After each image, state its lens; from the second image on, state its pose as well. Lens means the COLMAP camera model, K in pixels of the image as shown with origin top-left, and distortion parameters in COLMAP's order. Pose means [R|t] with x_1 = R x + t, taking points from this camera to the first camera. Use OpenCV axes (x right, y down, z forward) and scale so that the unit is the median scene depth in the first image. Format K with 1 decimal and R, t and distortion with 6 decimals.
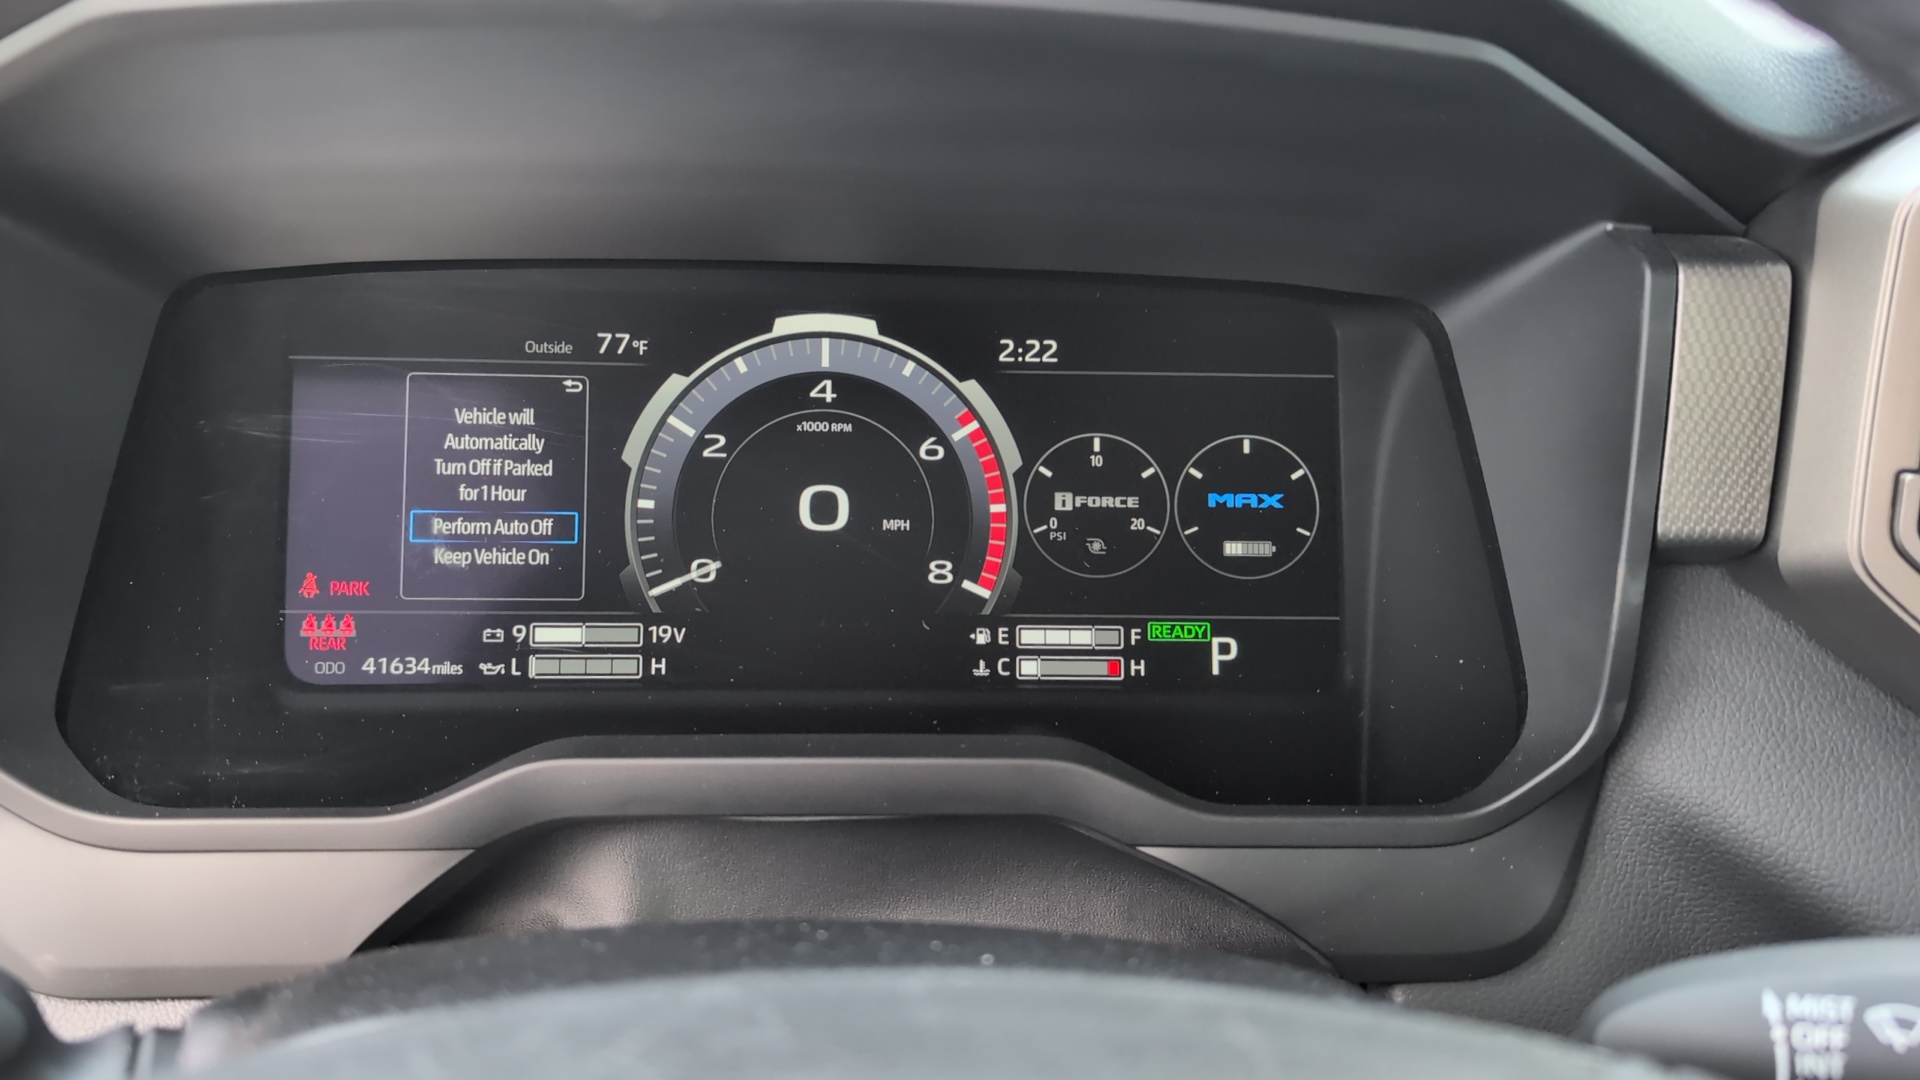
lens RADIAL K [[1623.2, 0, 960.0], [0, 1623.2, 540.0], [0, 0, 1]] dist [0.027133, -0.026491]
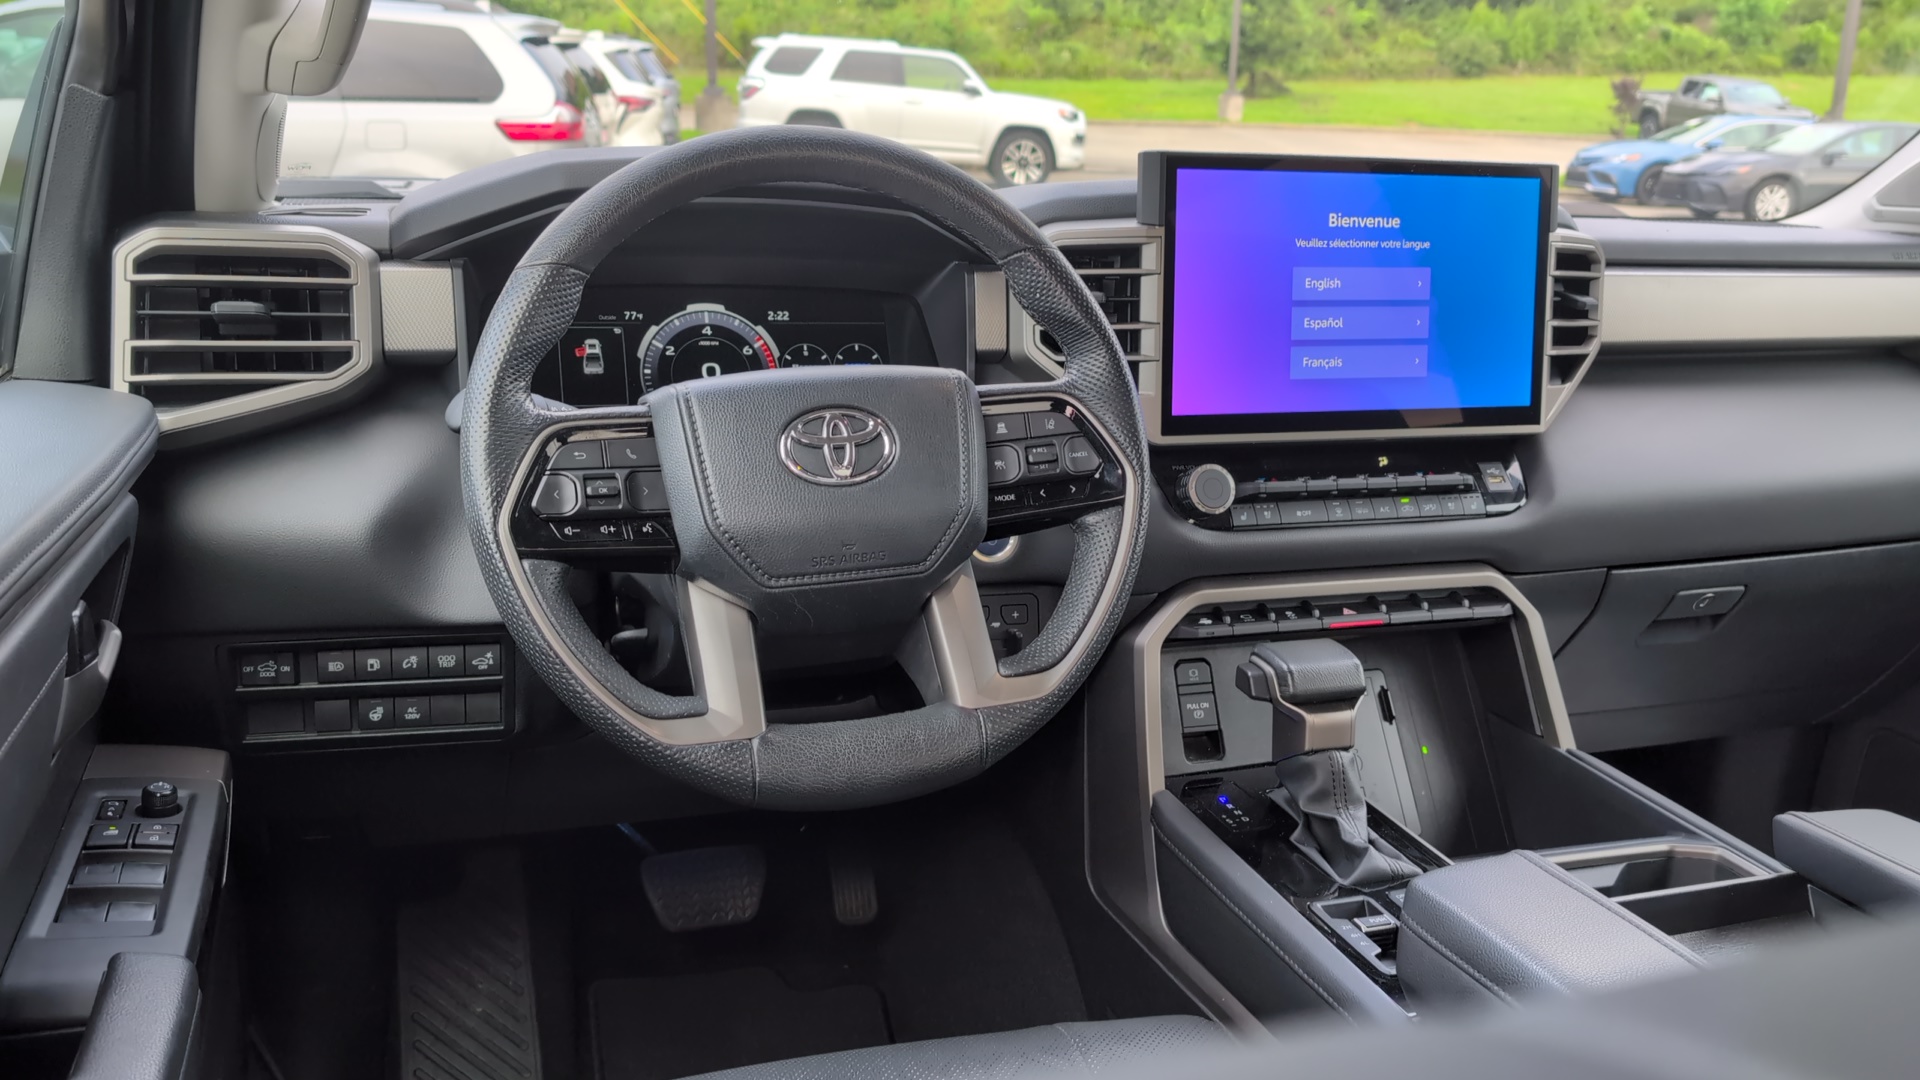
lens RADIAL K [[1623.2, 0, 960.0], [0, 1623.2, 540.0], [0, 0, 1]] dist [0.027133, -0.026491]
pose [[0.965305, -0.059994, 0.254141, -0.399217], [0.078531, 0.994892, -0.063427, 0.482504], [-0.249038, 0.081184, 0.965085, -1.796766]]
